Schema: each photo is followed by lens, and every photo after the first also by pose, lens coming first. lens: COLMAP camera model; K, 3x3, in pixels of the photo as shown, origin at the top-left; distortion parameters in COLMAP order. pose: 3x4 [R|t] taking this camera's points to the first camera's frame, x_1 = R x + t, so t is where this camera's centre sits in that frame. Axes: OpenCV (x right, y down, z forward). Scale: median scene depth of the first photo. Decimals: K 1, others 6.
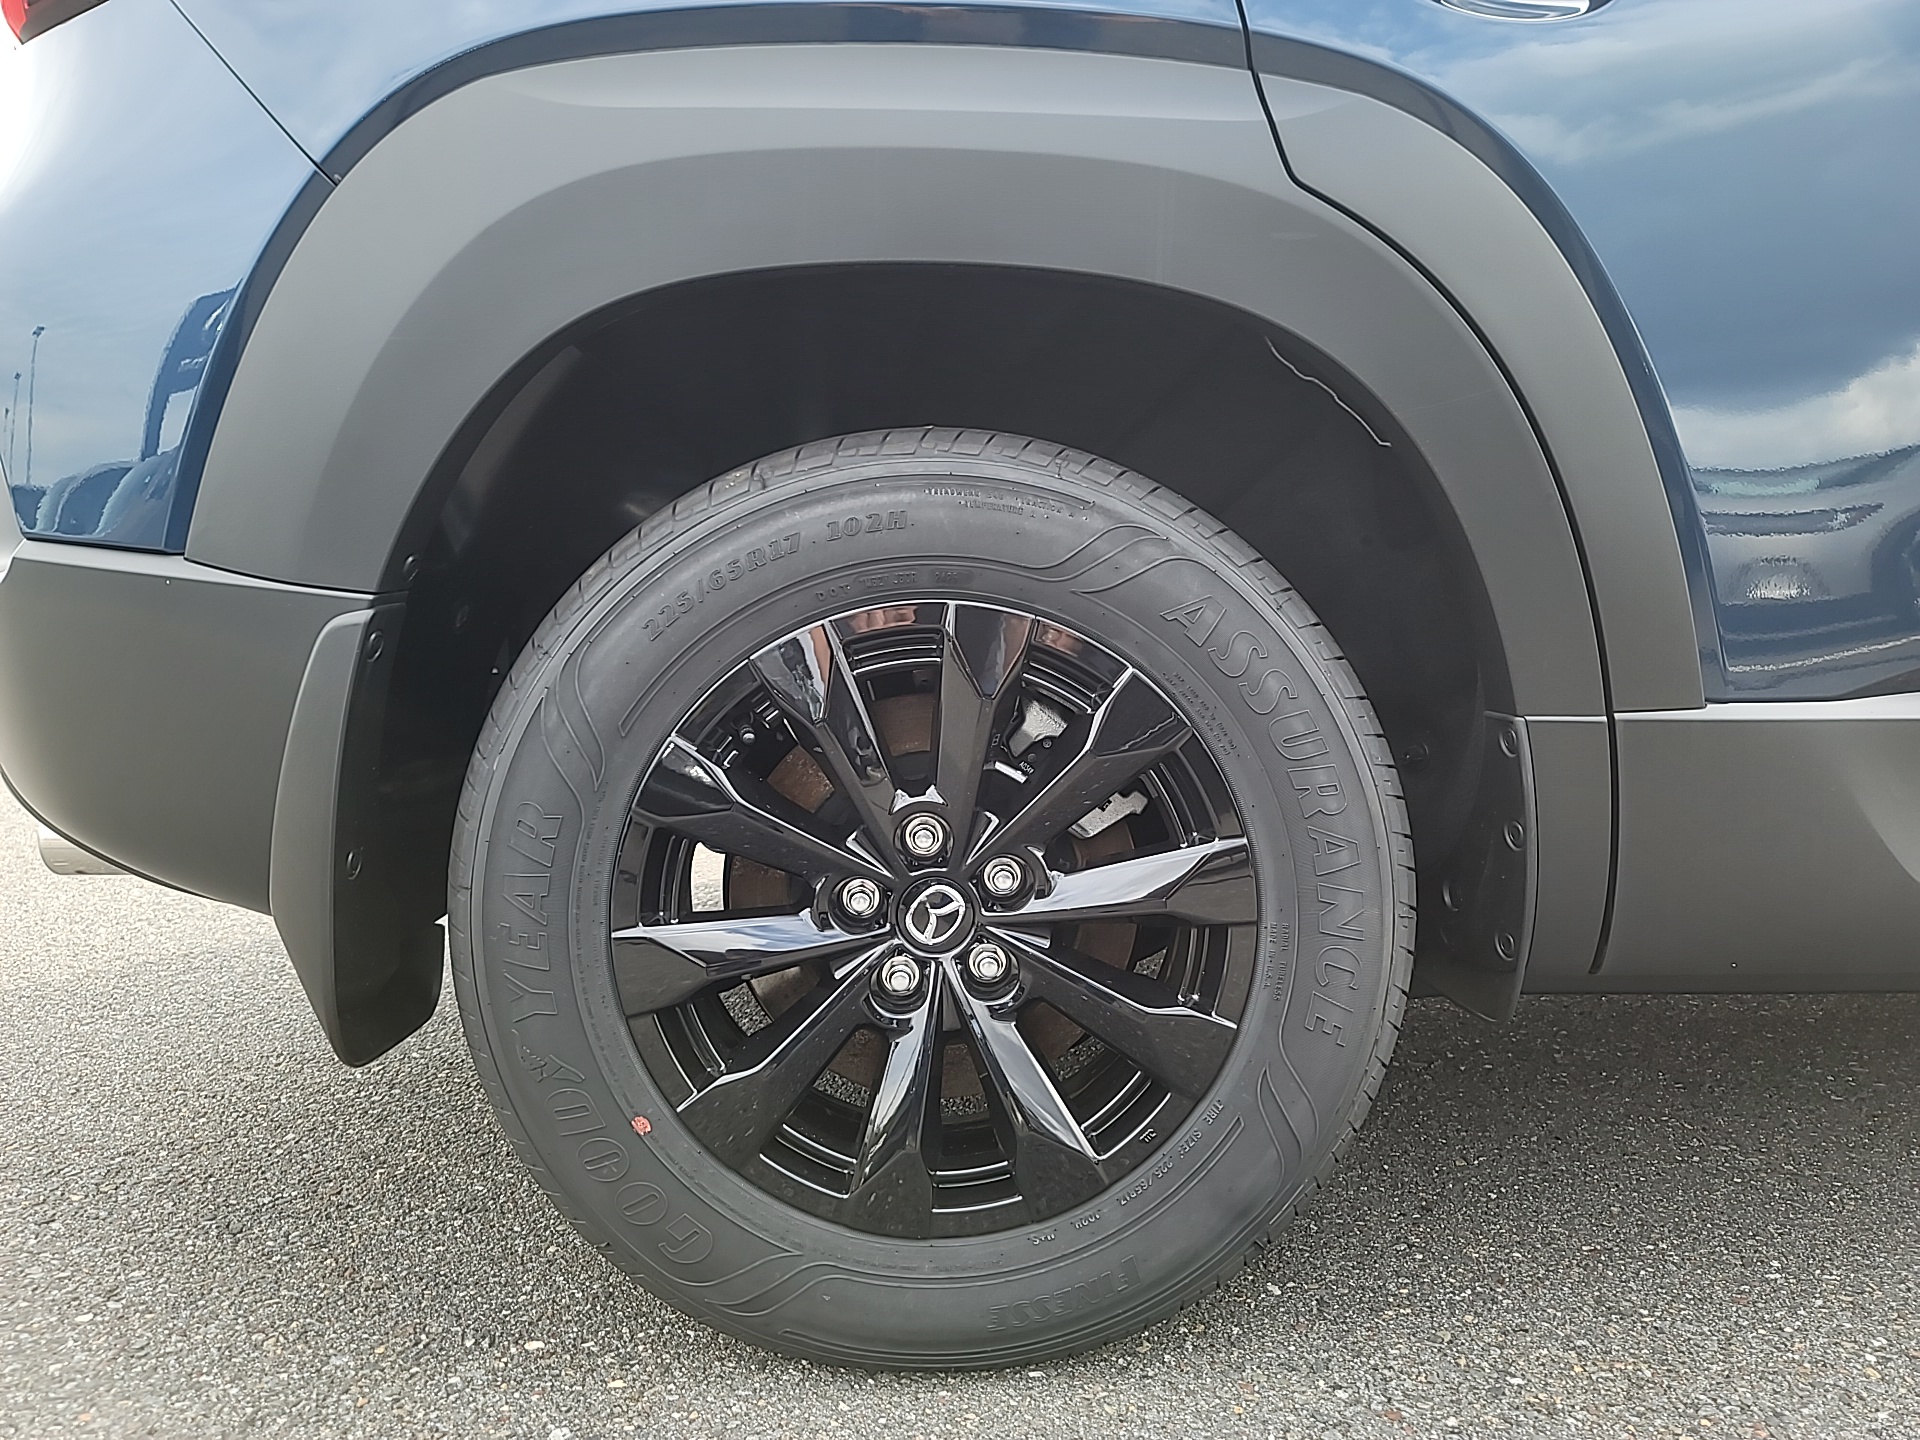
lens RADIAL K [[1413.0, 0, 966.0], [0, 1413.0, 722.0], [0, 0, 1]] dist [0.024601, -0.006775]
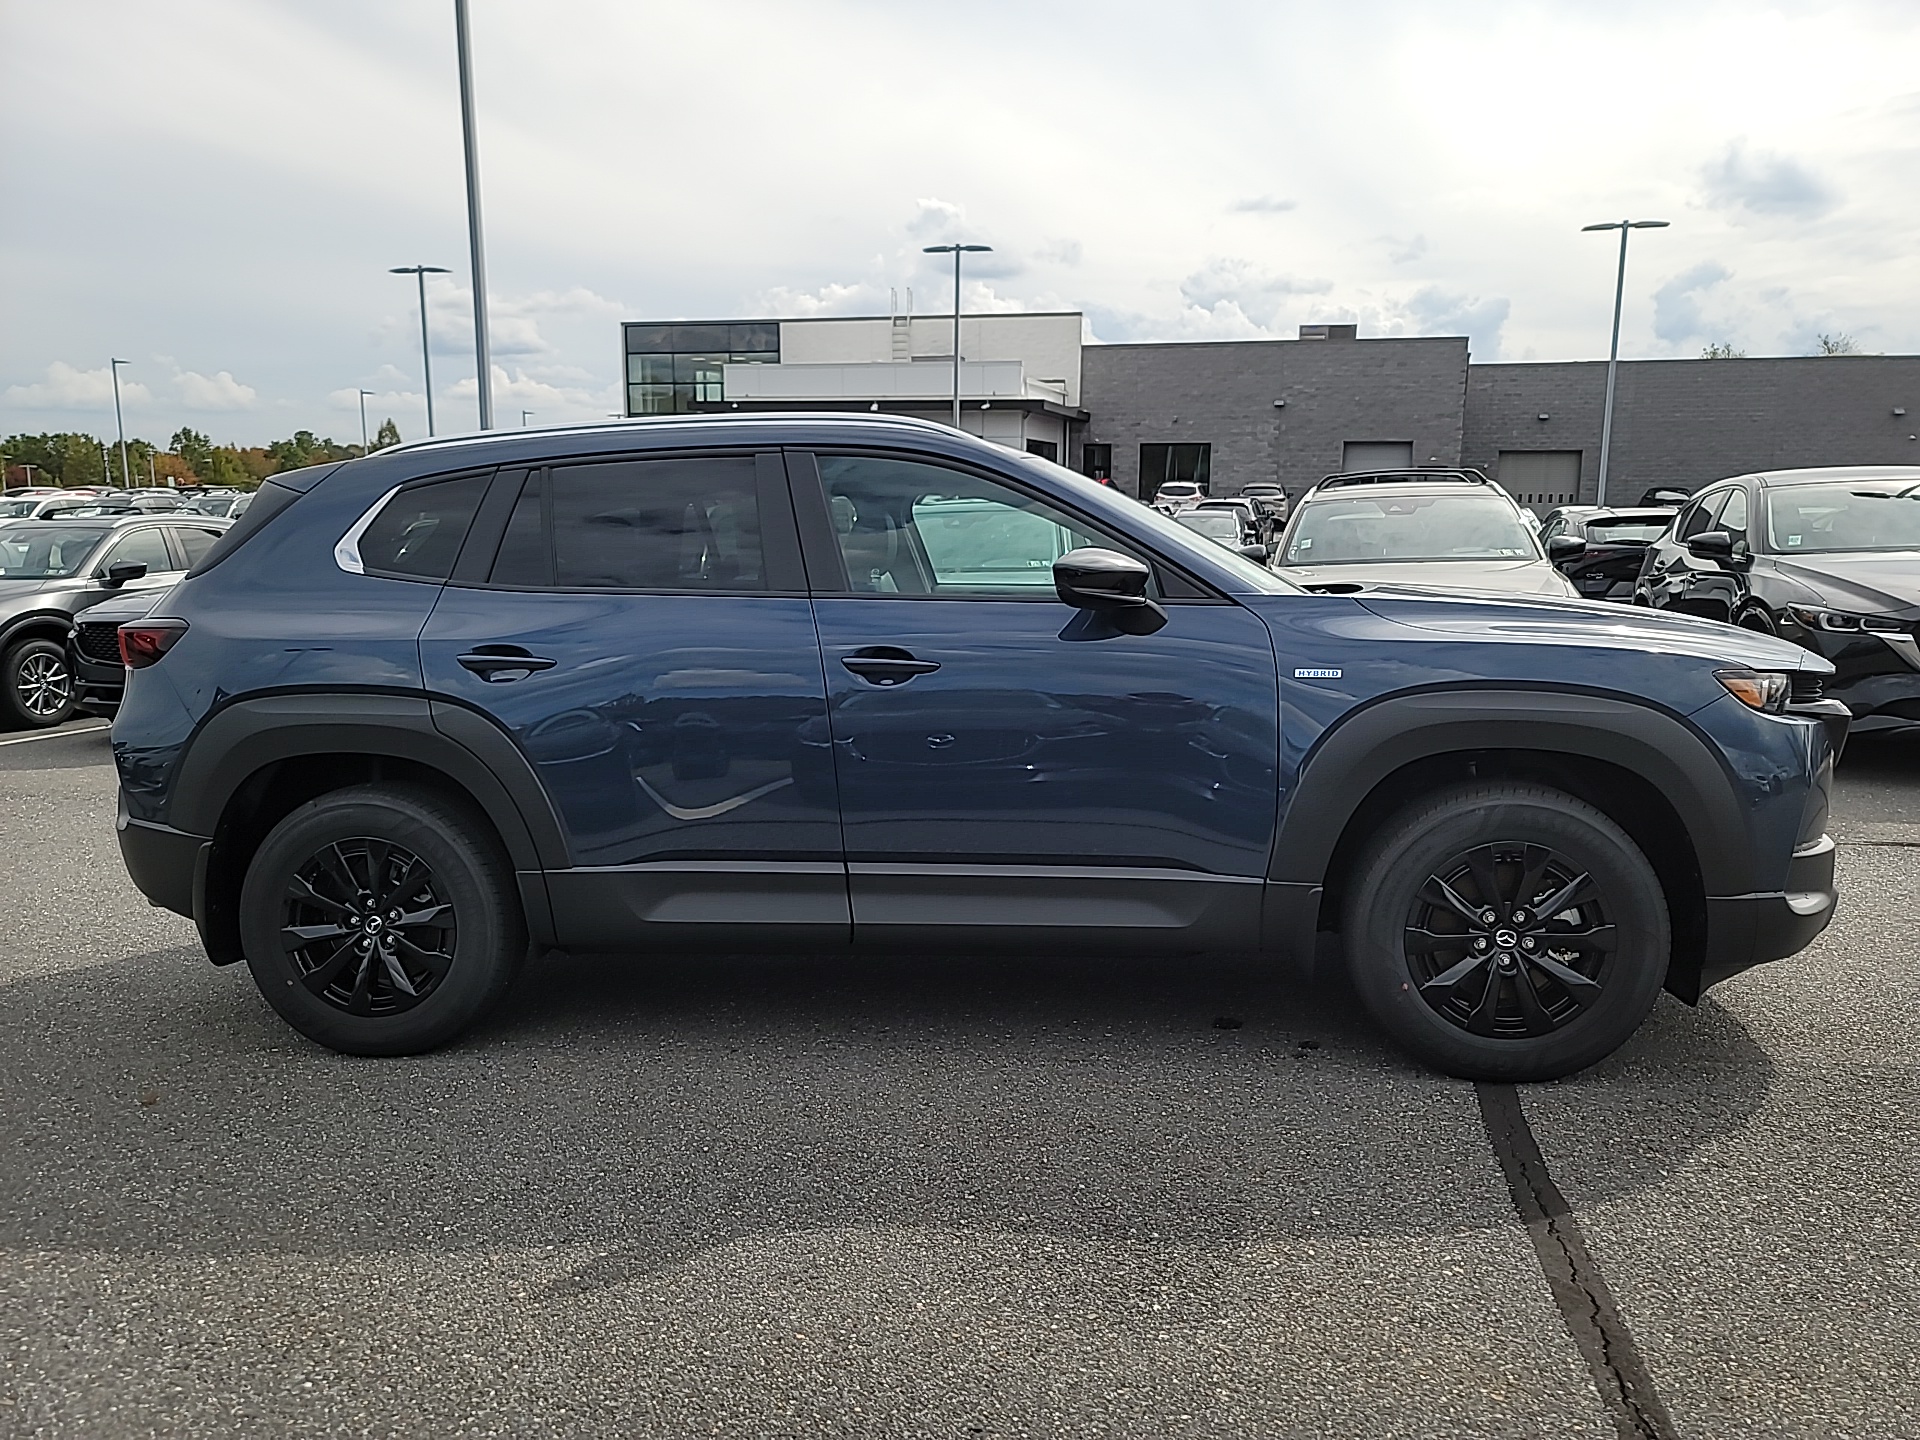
lens RADIAL K [[1413.0, 0, 966.0], [0, 1413.0, 722.0], [0, 0, 1]] dist [0.024601, -0.006775]
pose [[0.991233, -0.003542, -0.132076, 1.897259], [0.006081, 0.999804, 0.018824, -0.420773], [0.131983, -0.019462, 0.991061, -2.266855]]
